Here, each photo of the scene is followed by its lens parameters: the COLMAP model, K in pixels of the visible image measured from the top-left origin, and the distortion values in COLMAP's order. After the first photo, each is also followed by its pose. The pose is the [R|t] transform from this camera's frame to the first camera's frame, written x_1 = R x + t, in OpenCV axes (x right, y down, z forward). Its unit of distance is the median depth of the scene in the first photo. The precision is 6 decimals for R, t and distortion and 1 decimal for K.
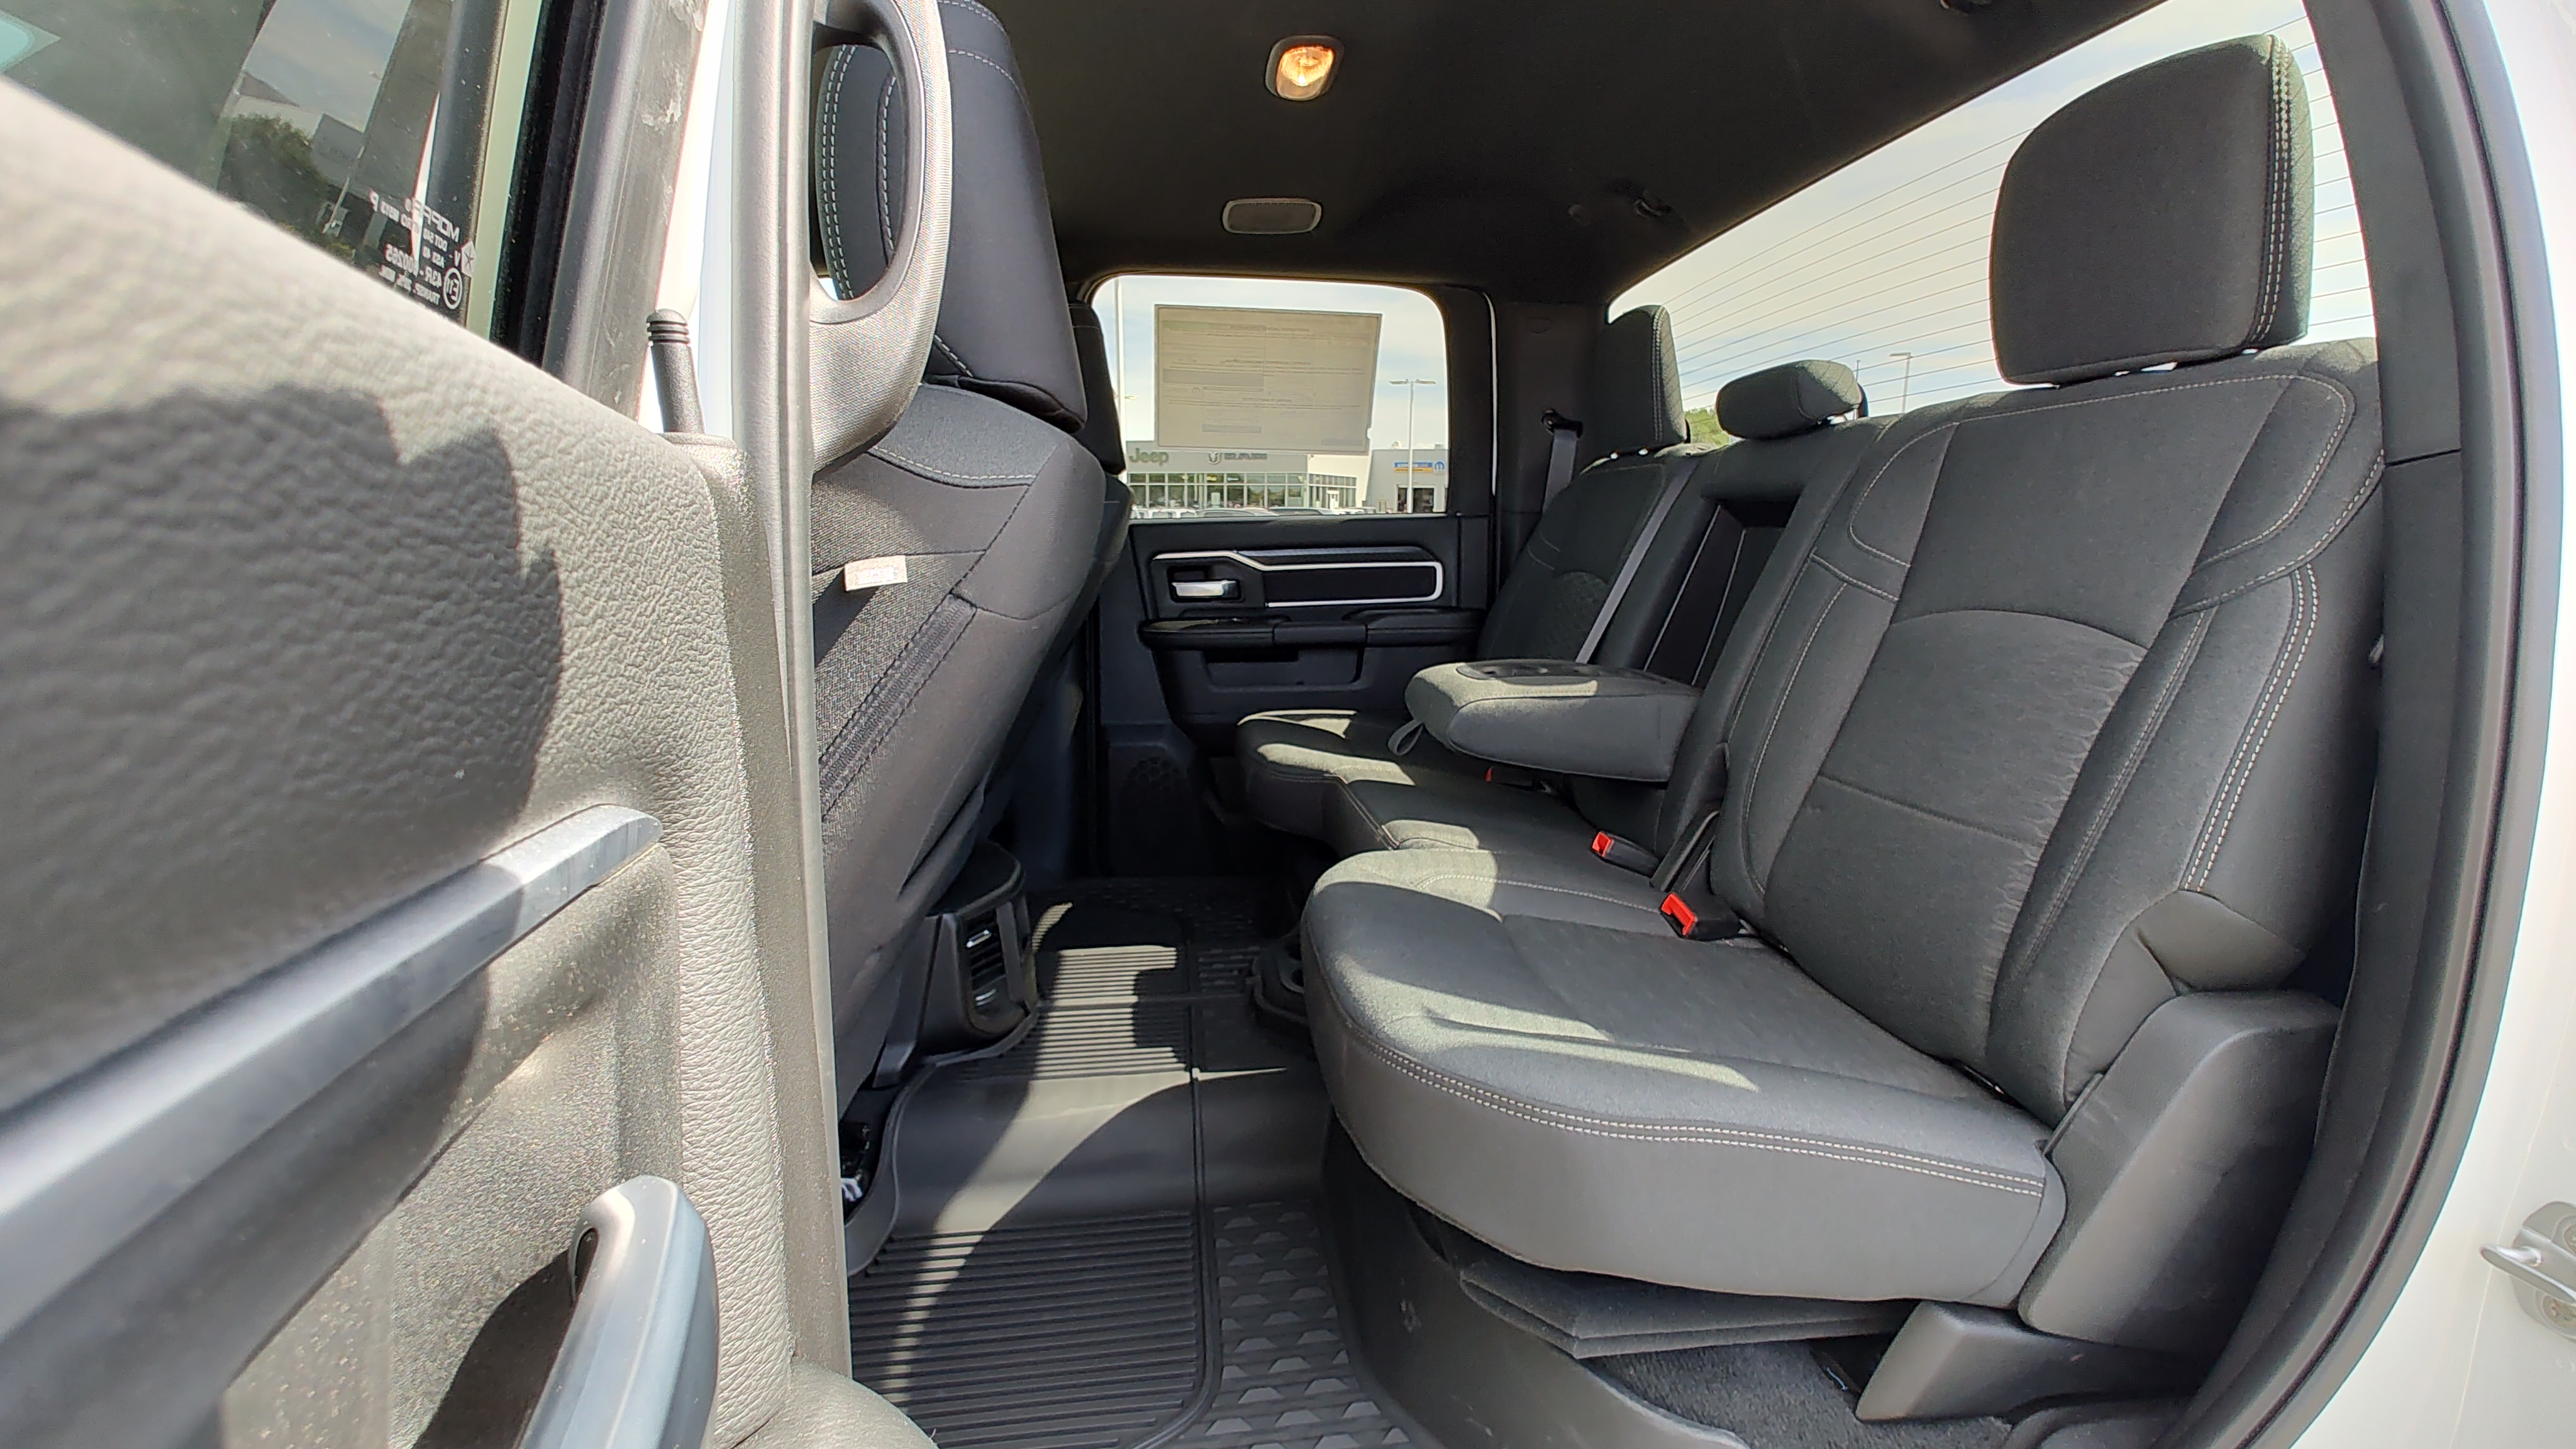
lens RADIAL K [[1079.0, 0, 1298.2], [0, 1079.0, 709.8], [0, 0, 1]] dist [0.001667, -0.000036]
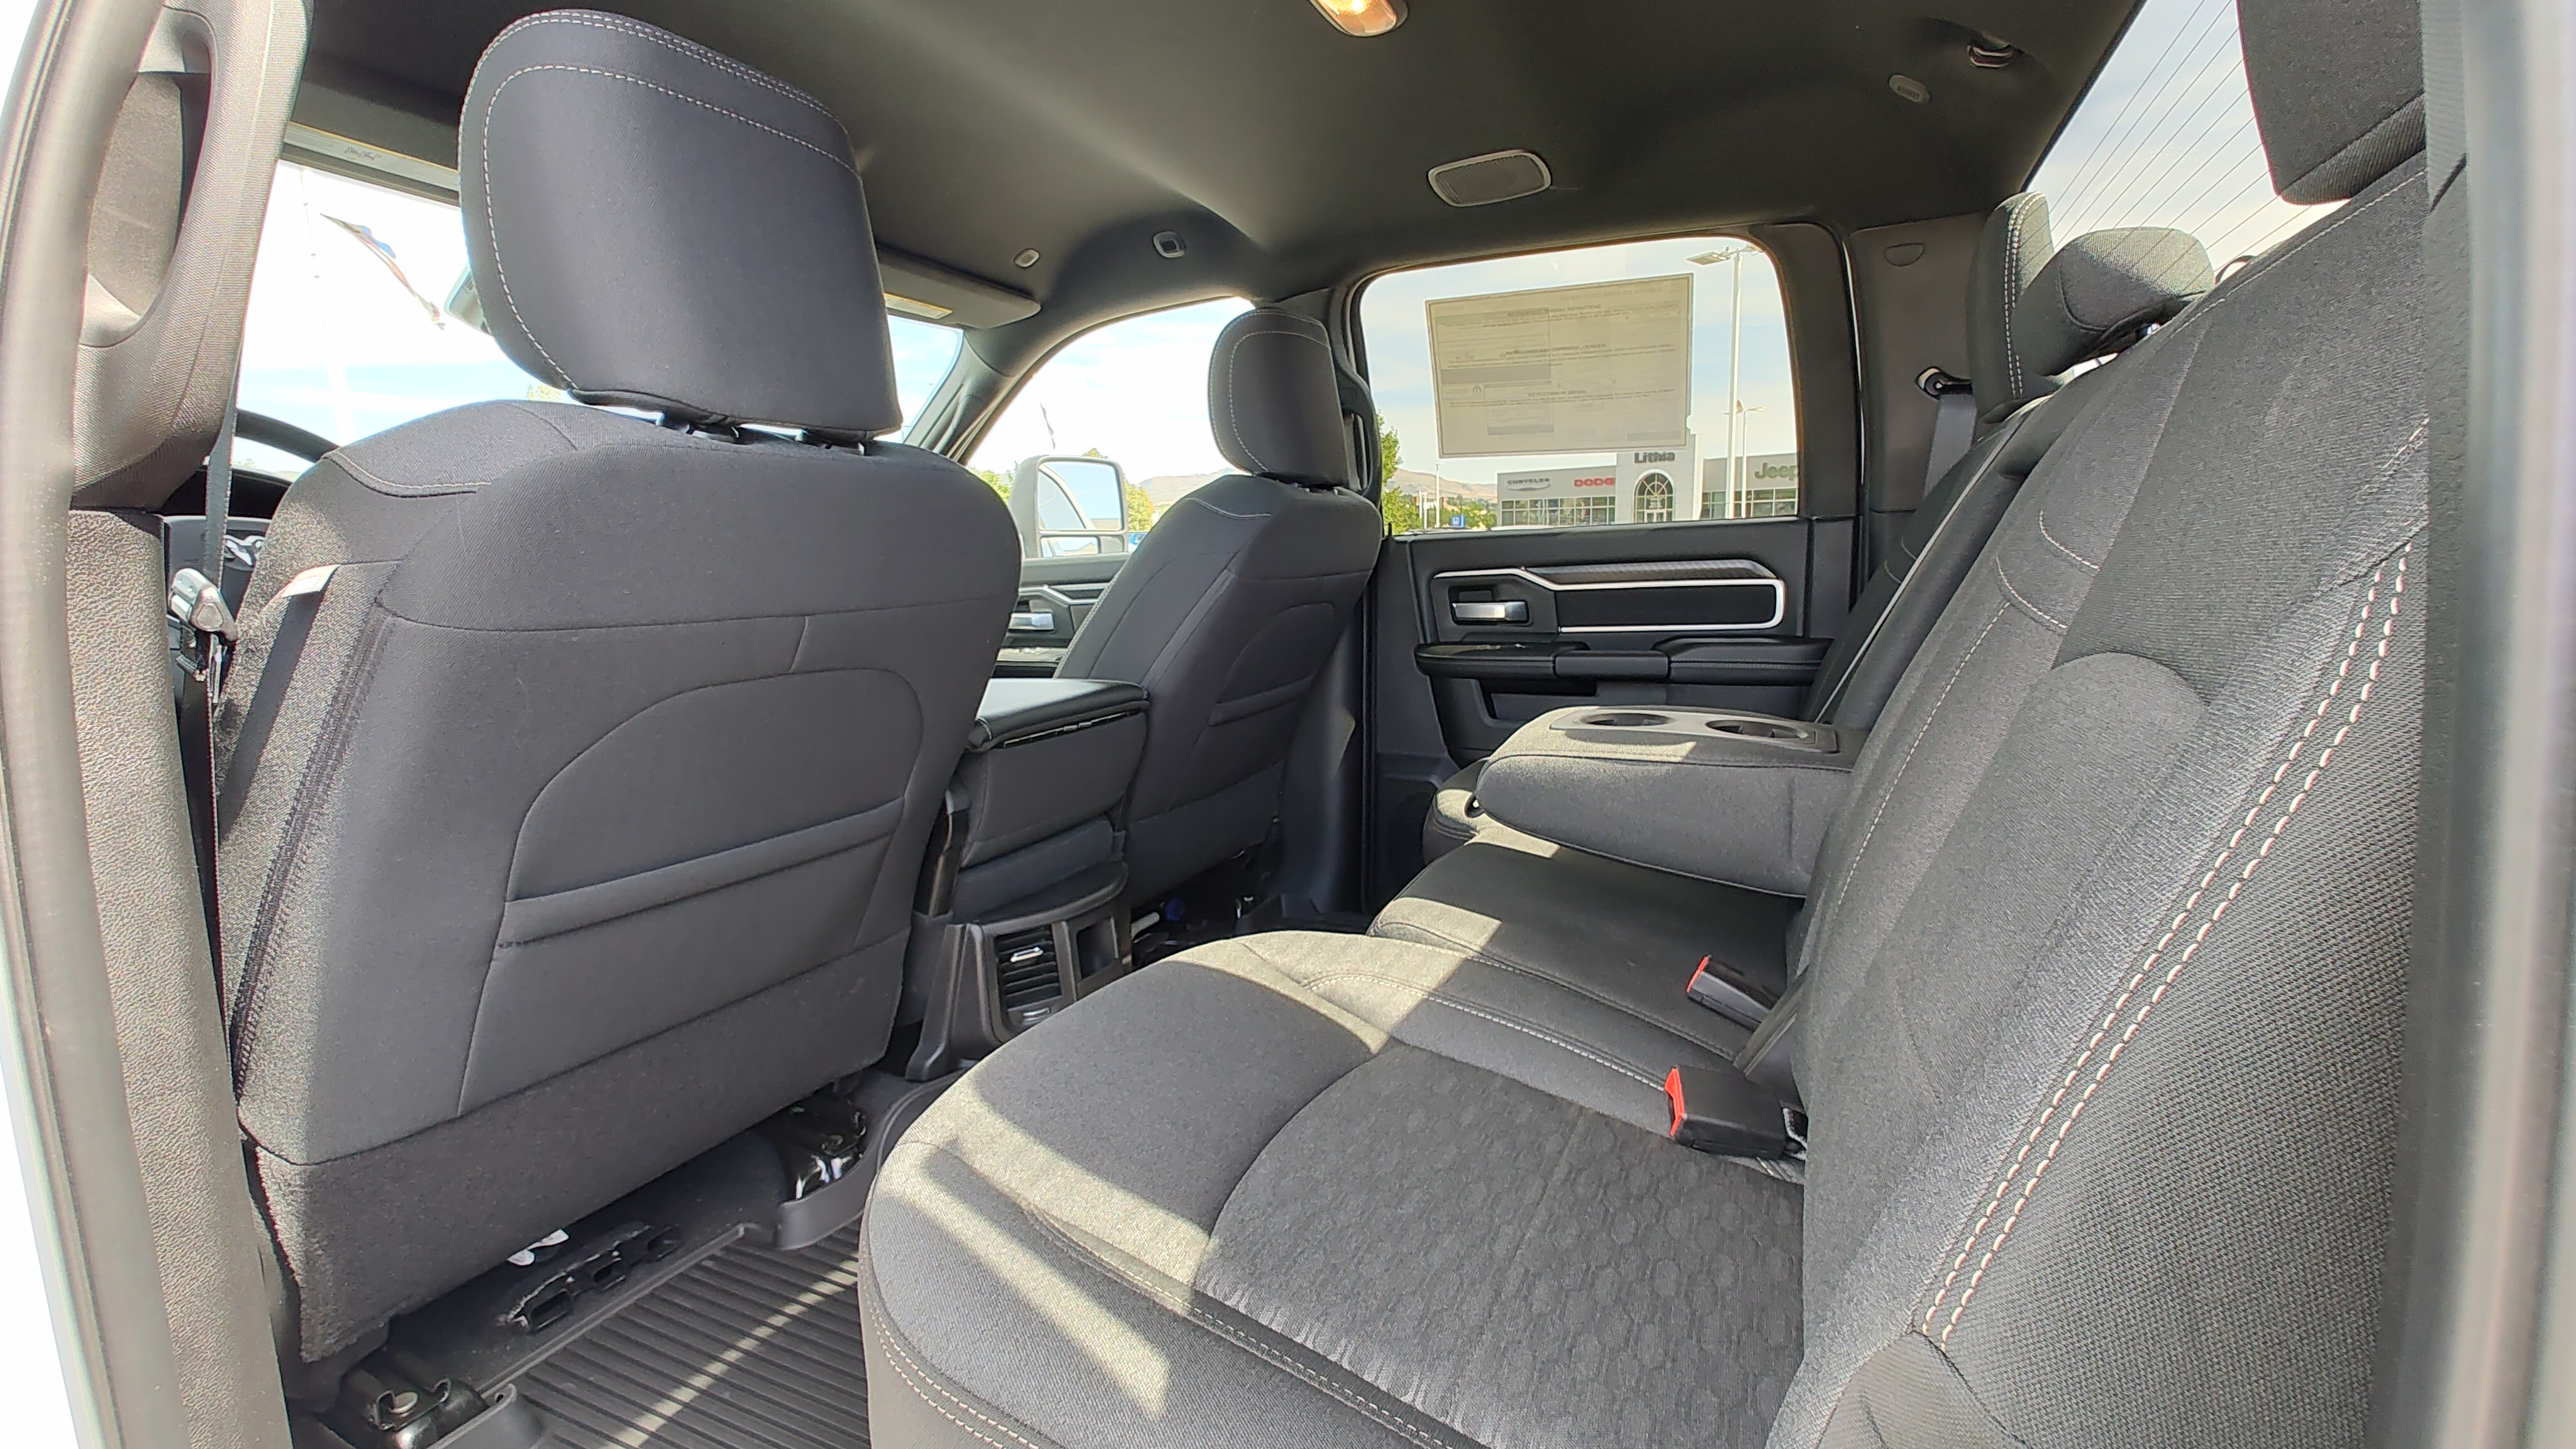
lens RADIAL K [[1079.0, 0, 1295.7], [0, 1079.0, 707.6], [0, 0, 1]] dist [0.001667, -0.000036]
pose [[0.849506, 0.056027, -0.524595, 0.252626], [-0.068621, 0.997632, -0.004574, -0.016982], [0.523097, 0.039884, 0.851339, 0.158838]]
